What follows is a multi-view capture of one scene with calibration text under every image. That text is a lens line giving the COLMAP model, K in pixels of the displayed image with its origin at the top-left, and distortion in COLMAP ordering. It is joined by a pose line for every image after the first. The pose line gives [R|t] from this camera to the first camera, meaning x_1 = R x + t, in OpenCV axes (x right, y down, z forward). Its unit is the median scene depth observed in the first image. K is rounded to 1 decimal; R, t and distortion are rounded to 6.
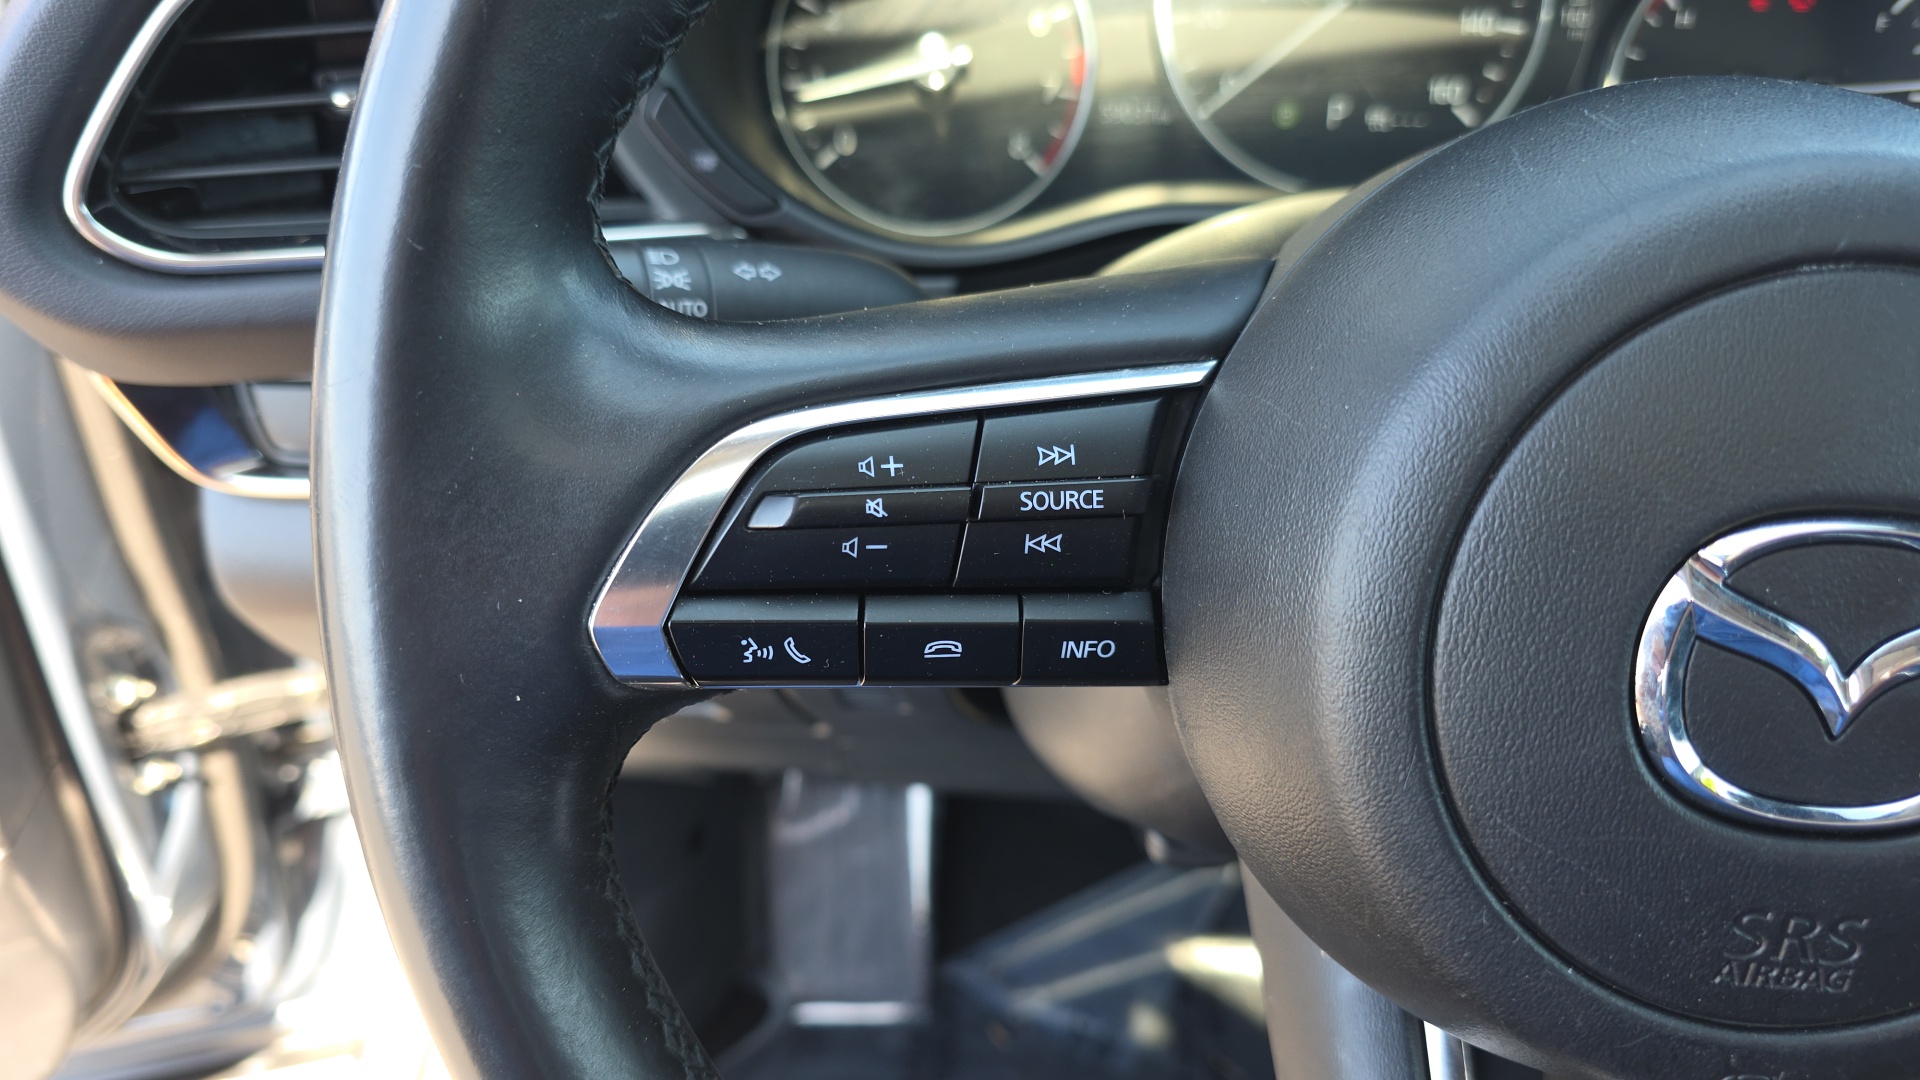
lens RADIAL K [[1308.3, 0, 922.1], [0, 1308.3, 540.5], [0, 0, 1]] dist [-0.004944, -0.007038]
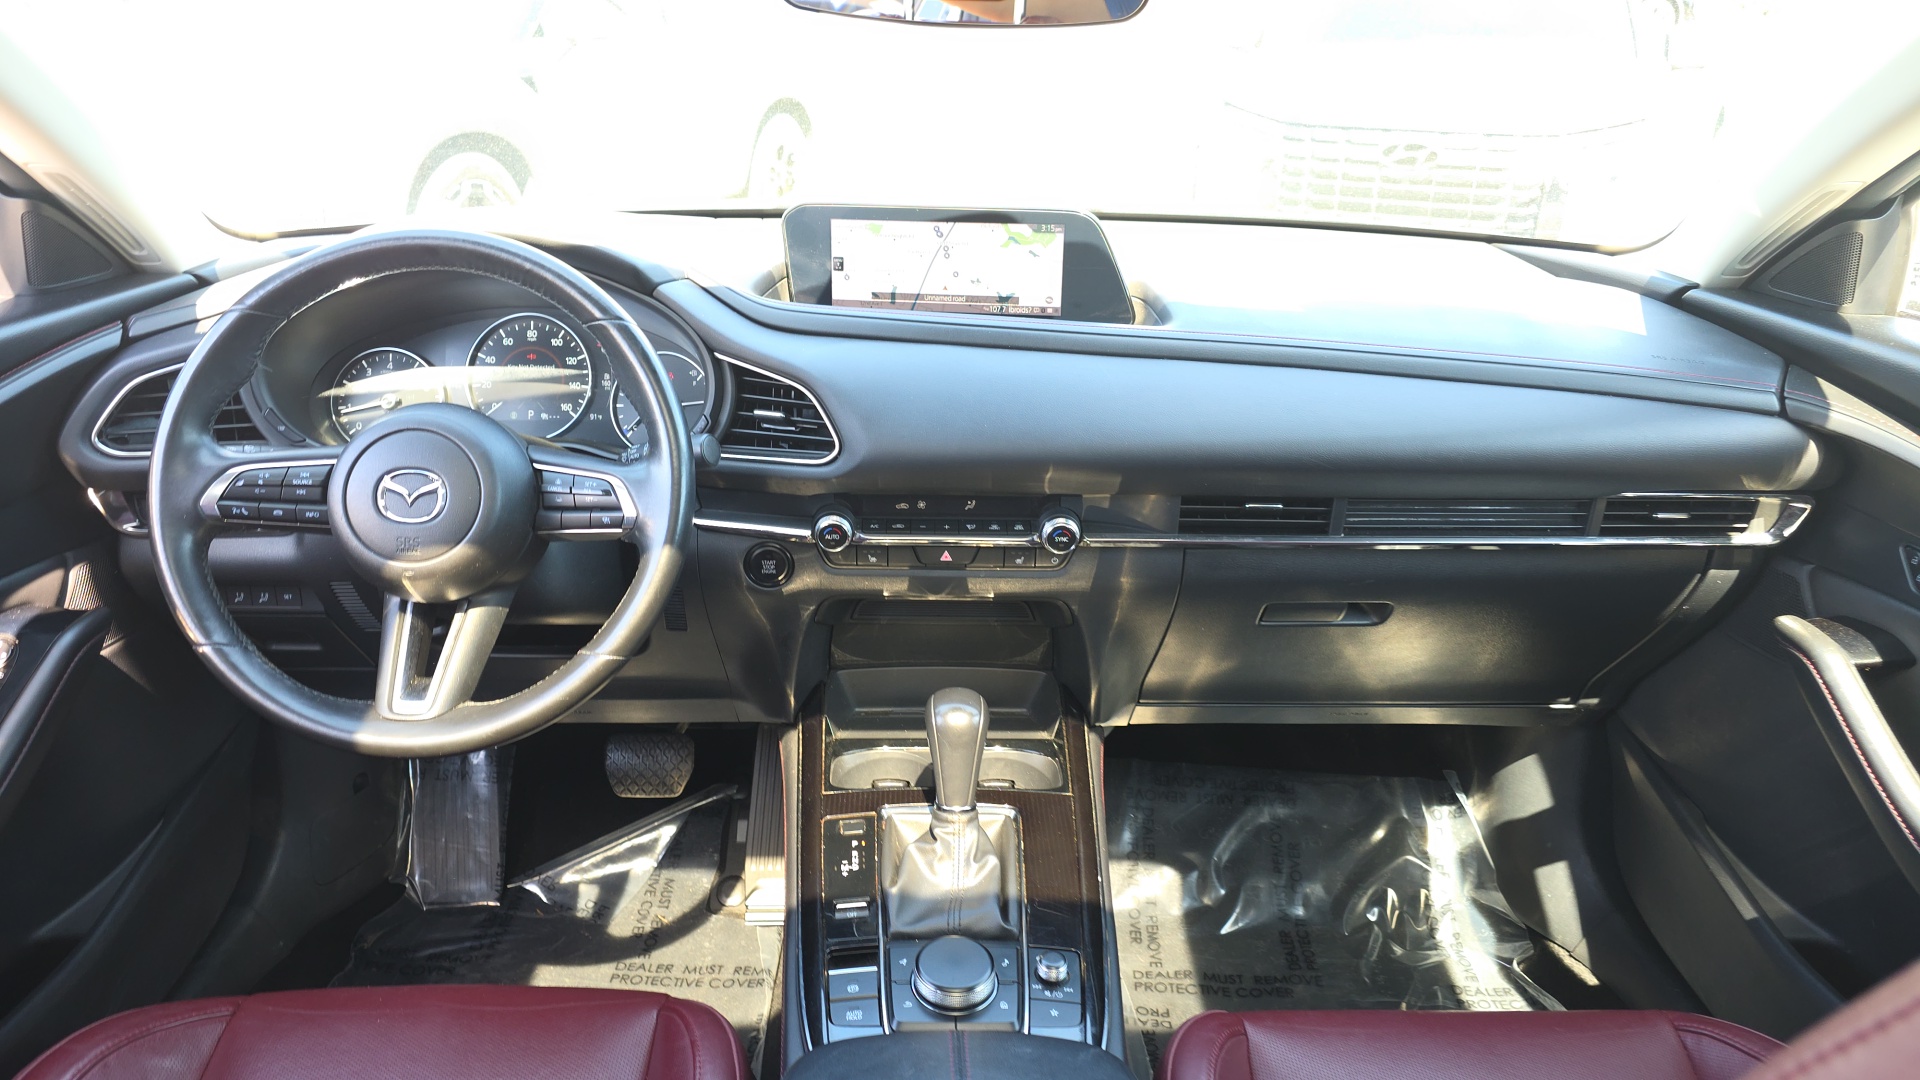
lens RADIAL K [[1272.0, 0, 920.1], [0, 1272.0, 517.6], [0, 0, 1]] dist [0.024649, -0.003610]
pose [[0.997316, -0.020984, 0.070151, 1.107767], [0.038005, 0.967246, -0.250981, 0.741909], [-0.062587, 0.252973, 0.965447, -2.017271]]
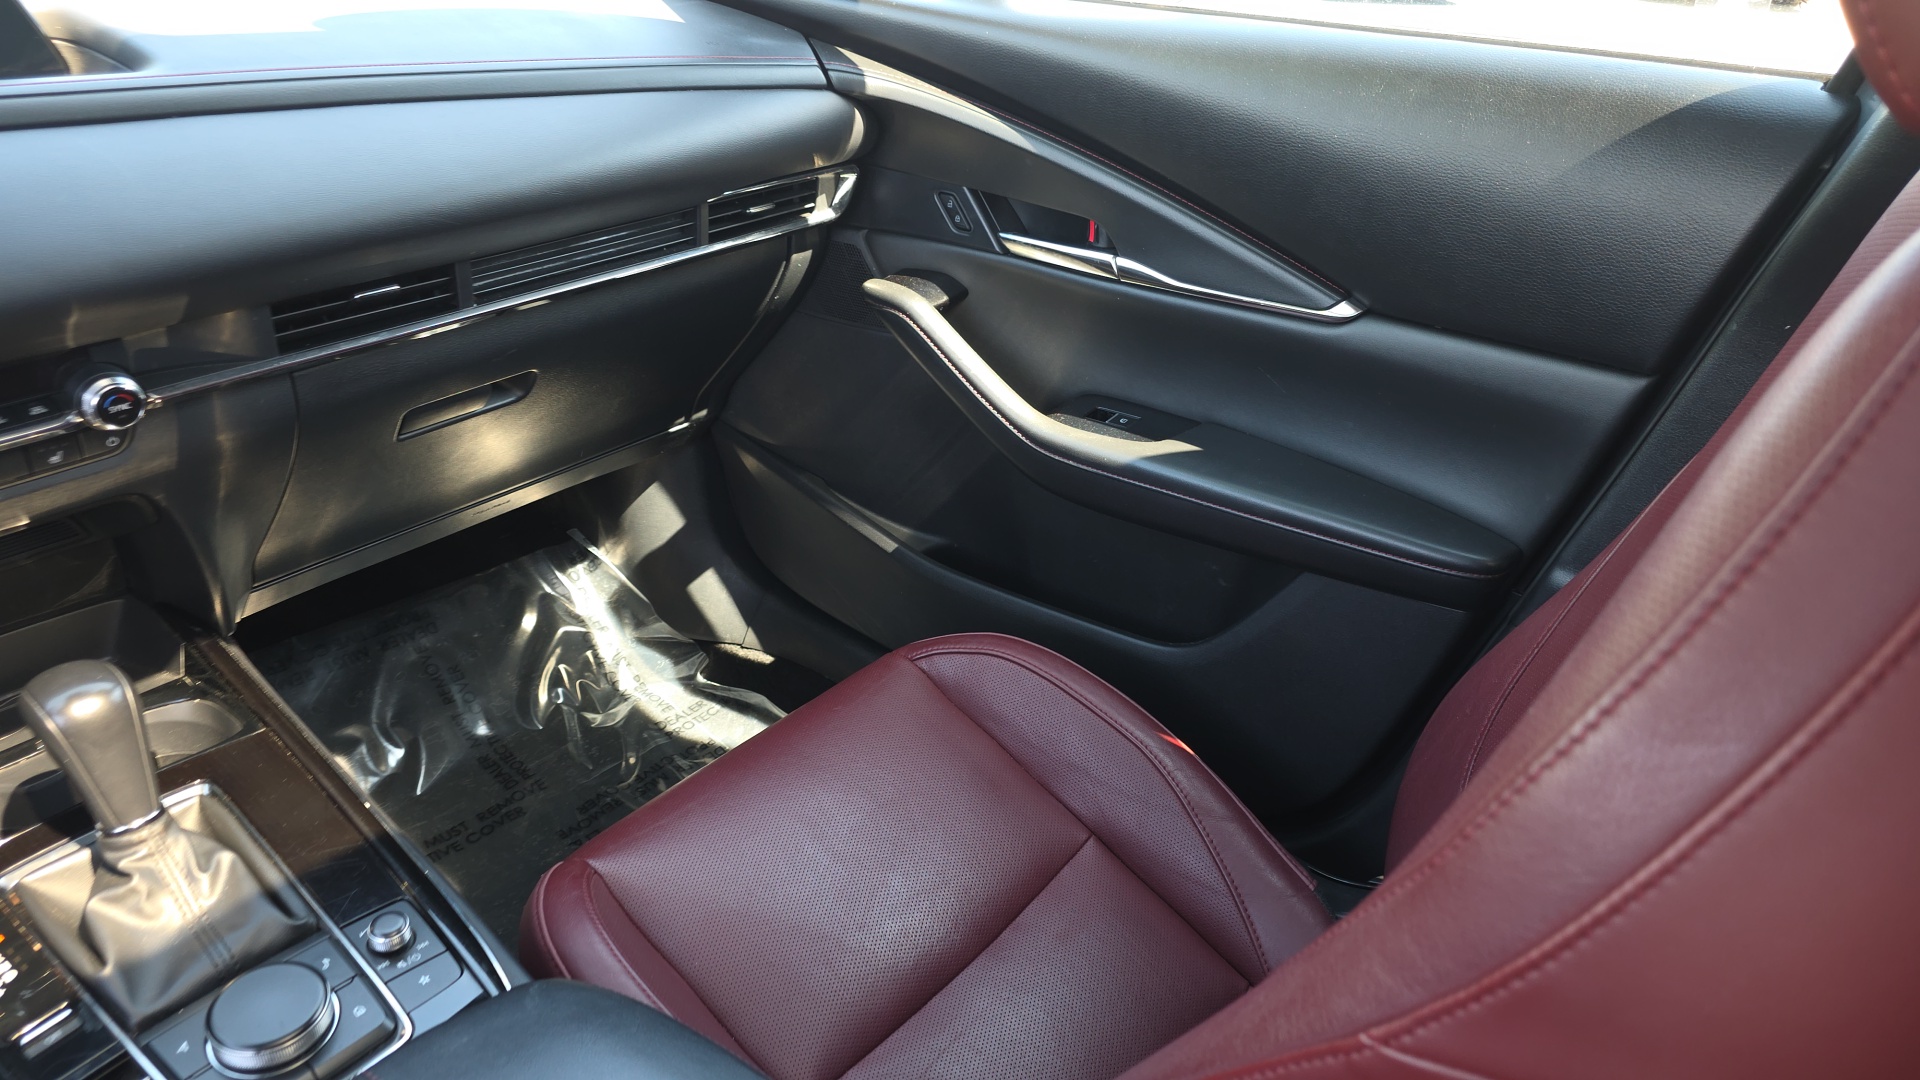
lens RADIAL K [[1280.2, 0, 921.8], [0, 1280.2, 562.5], [0, 0, 1]] dist [0.042529, -0.046603]
pose [[0.577492, -0.396043, 0.713900, 0.795685], [0.426891, 0.891868, 0.149450, 0.514277], [-0.695893, 0.218452, 0.684114, -1.411799]]
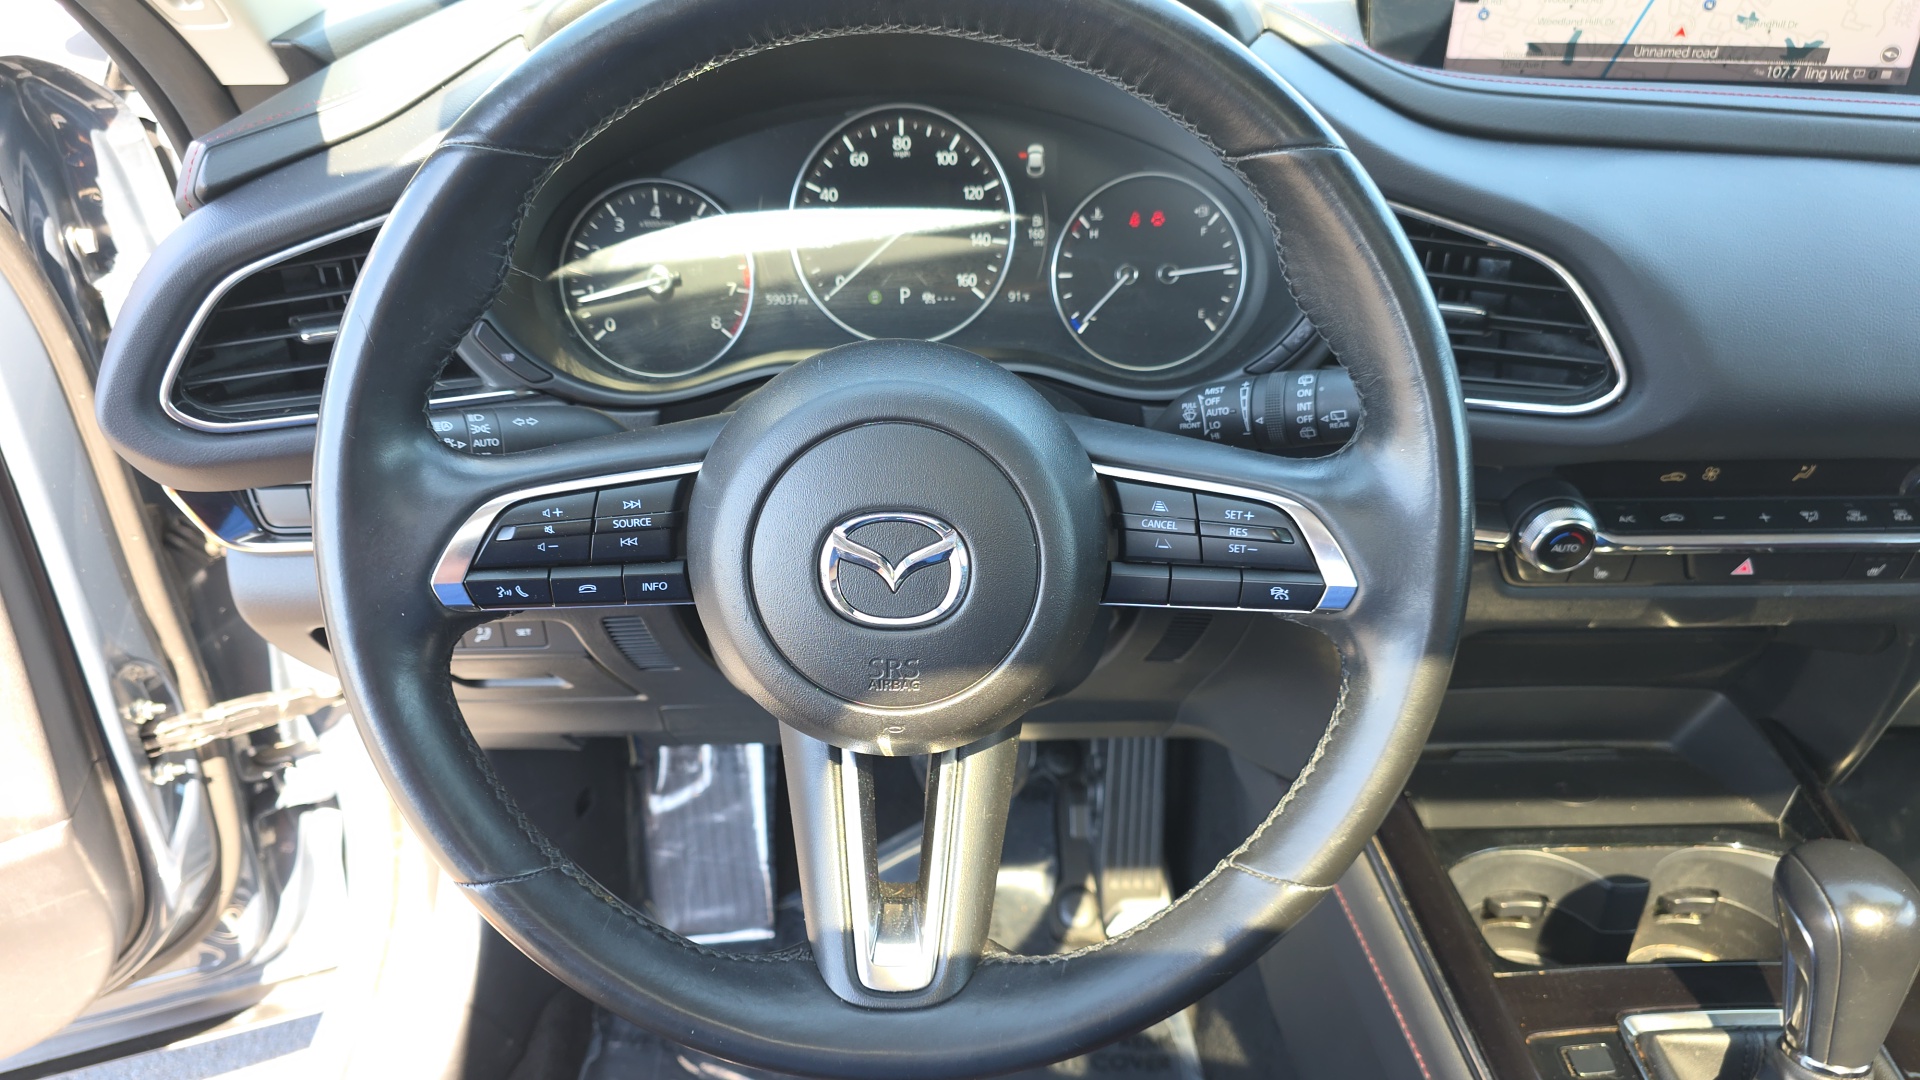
lens RADIAL K [[1280.2, 0, 921.8], [0, 1280.2, 562.5], [0, 0, 1]] dist [0.042529, -0.046603]
pose [[0.997496, -0.054004, 0.045657, 0.273232], [0.055230, 0.998134, -0.026028, 0.068663], [-0.044167, 0.028484, 0.998618, -0.714047]]
